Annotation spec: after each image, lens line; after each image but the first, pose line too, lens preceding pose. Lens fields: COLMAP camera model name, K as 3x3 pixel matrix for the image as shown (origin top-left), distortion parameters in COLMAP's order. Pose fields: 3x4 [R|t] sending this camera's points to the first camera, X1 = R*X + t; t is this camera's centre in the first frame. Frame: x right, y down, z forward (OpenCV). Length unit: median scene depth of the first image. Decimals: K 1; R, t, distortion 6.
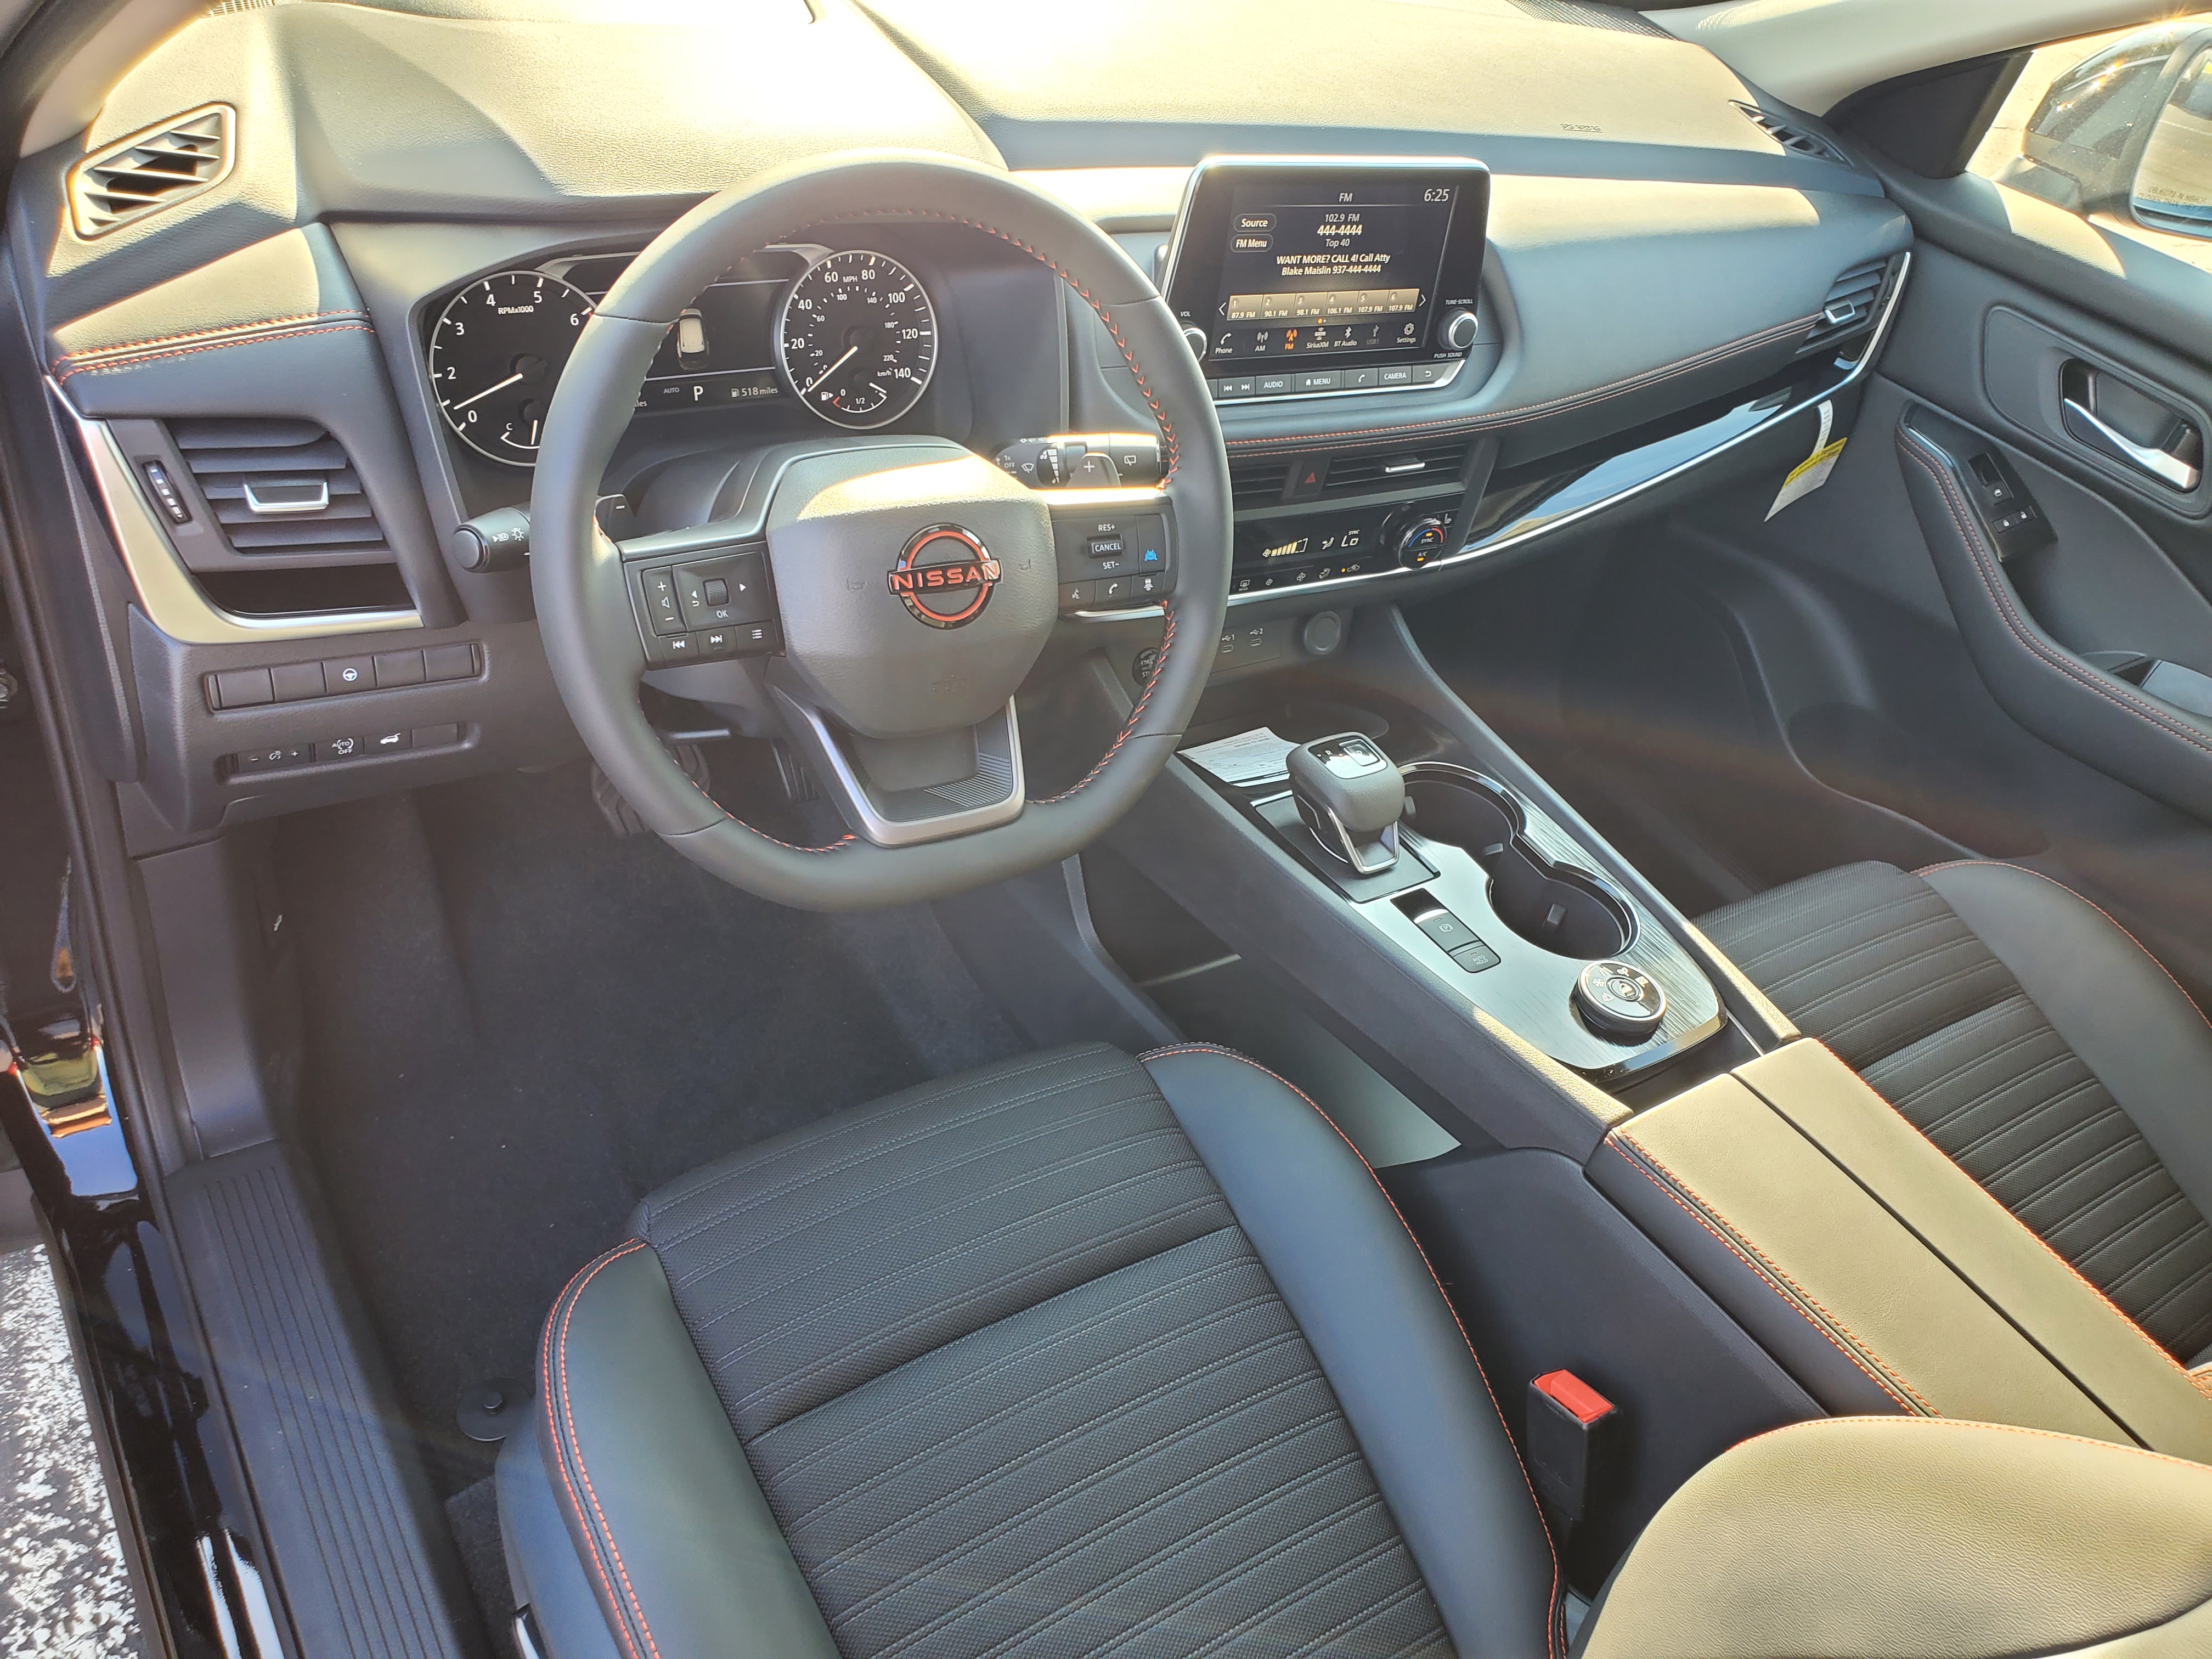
lens RADIAL K [[1734.9, 0, 1106.0], [0, 1734.9, 829.5], [0, 0, 1]] dist [0.014705, -0.004158]
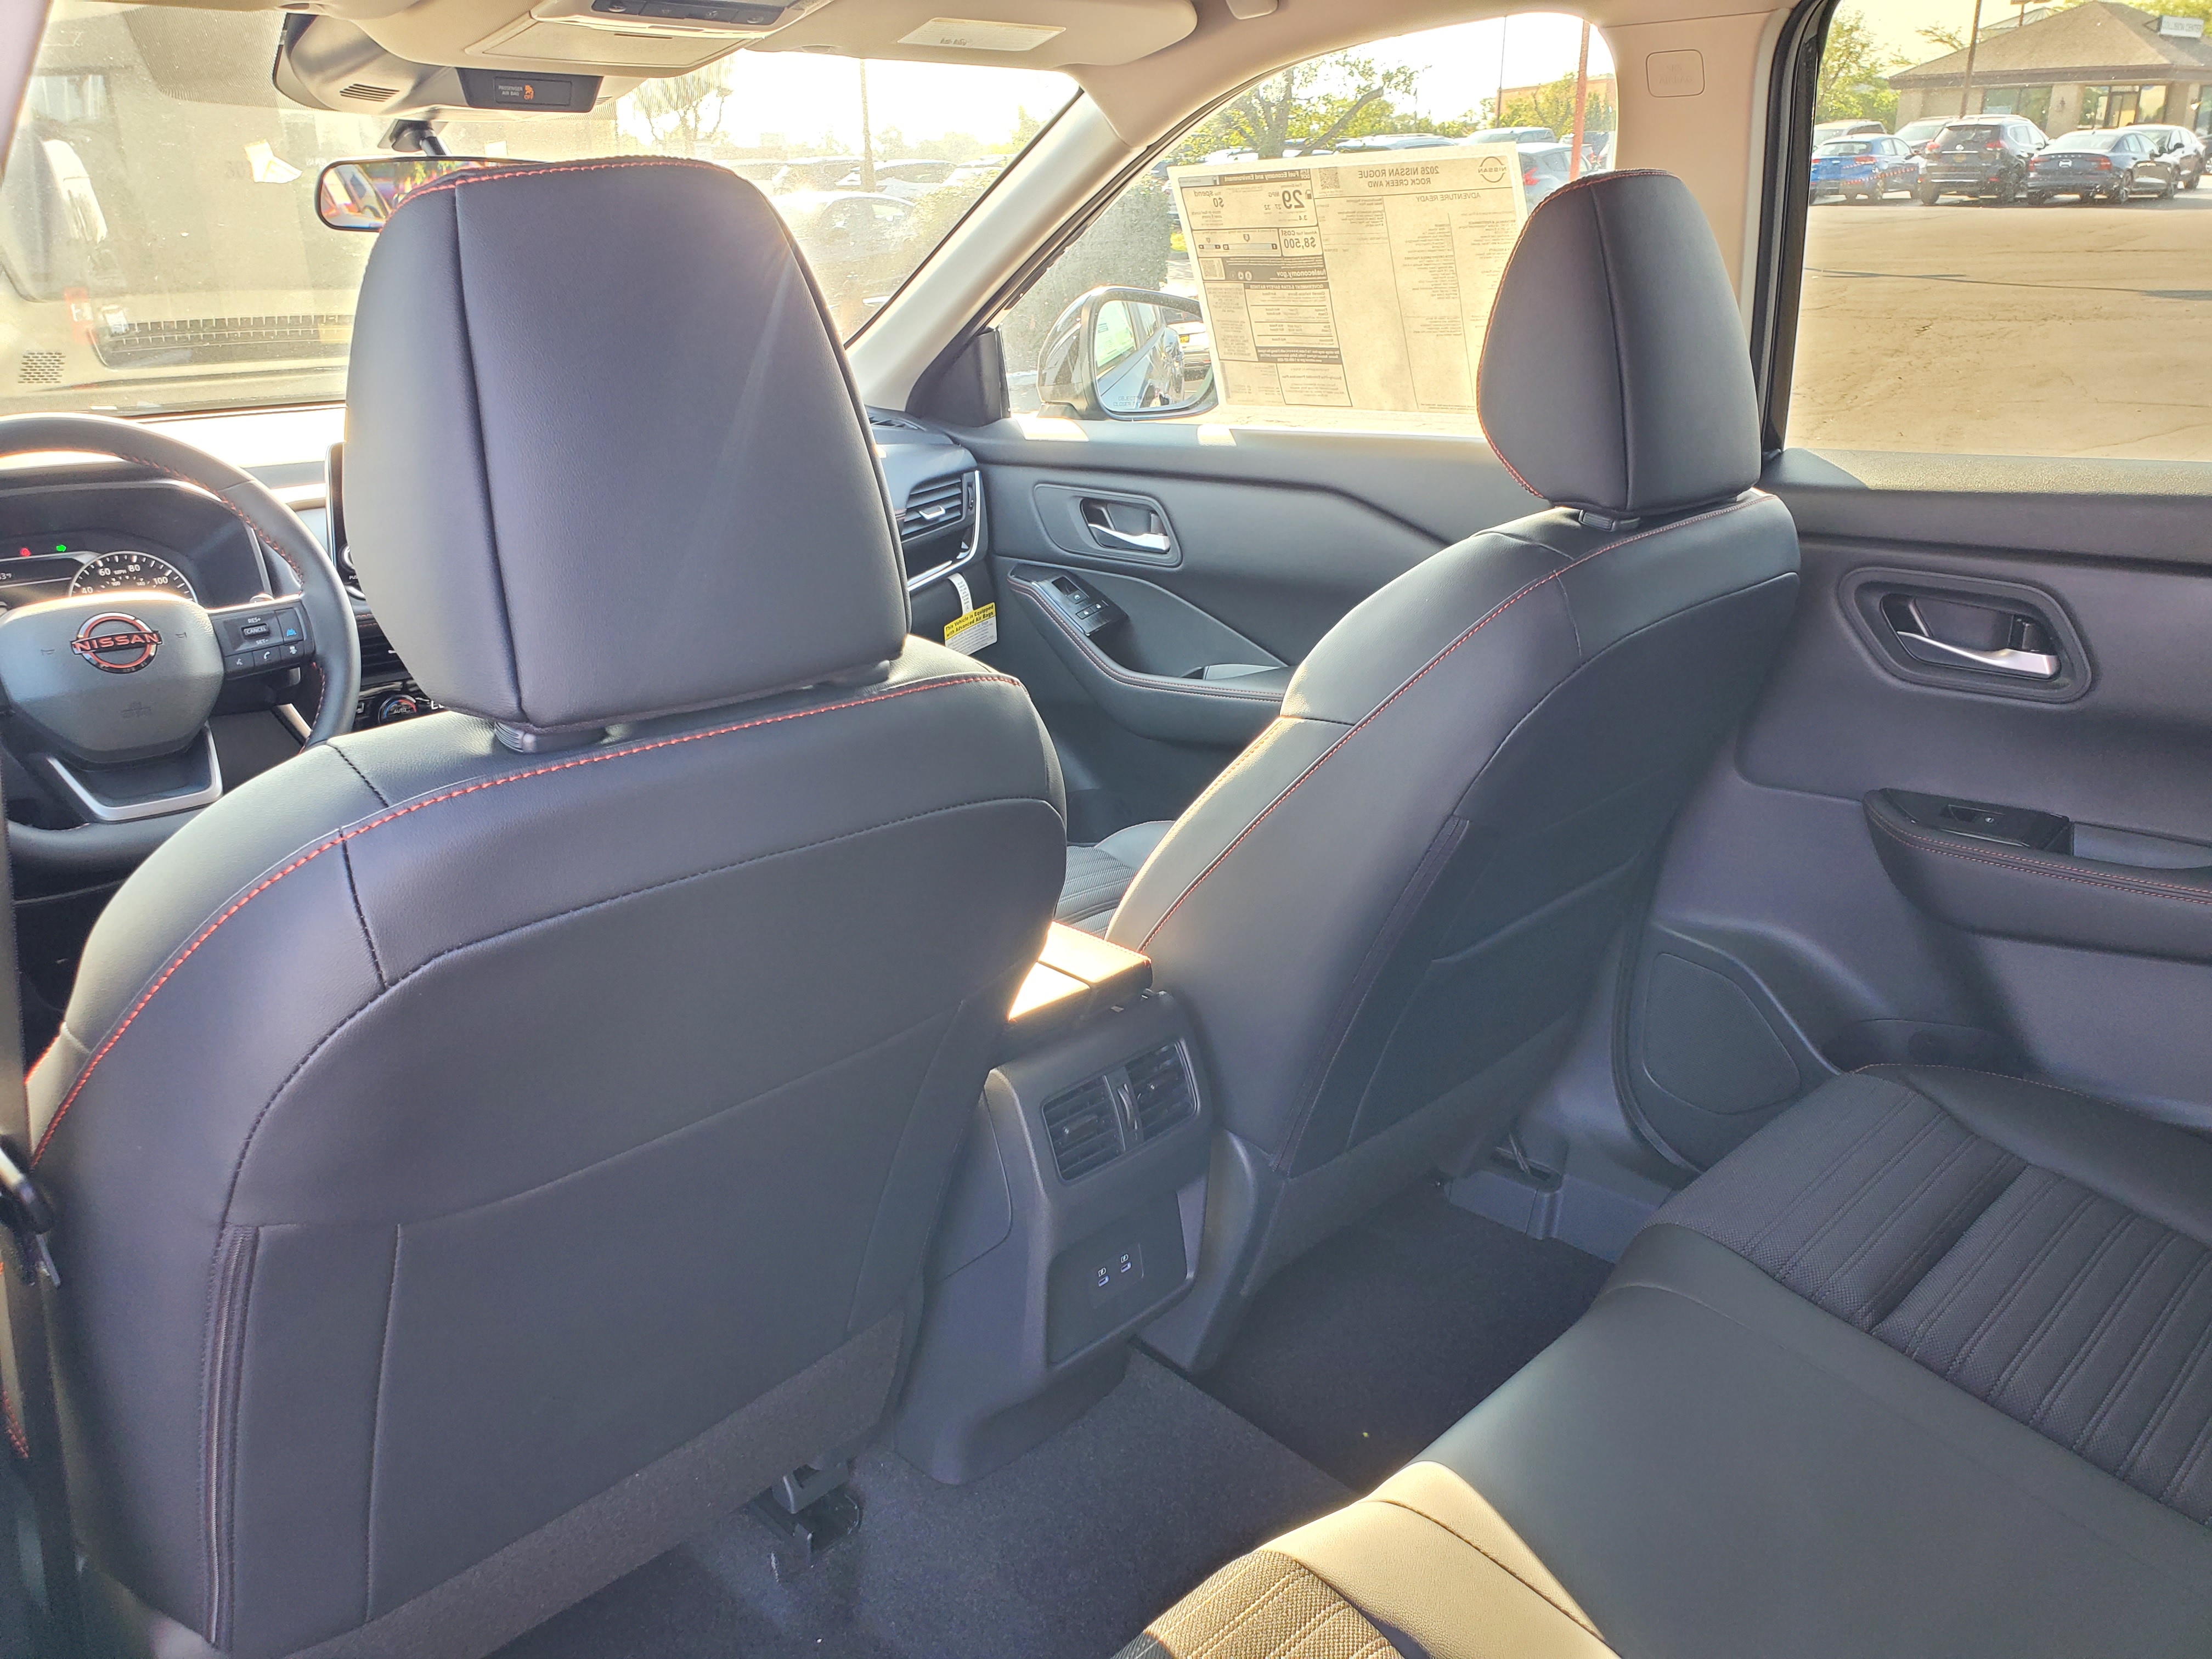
lens RADIAL K [[1771.5, 0, 1111.1], [0, 1771.5, 844.2], [0, 0, 1]] dist [0.010705, 0.004065]
pose [[0.955951, -0.258822, 0.138453, 0.378981], [0.290024, 0.905524, -0.309697, 0.592217], [-0.045216, 0.336210, 0.940701, -0.390719]]
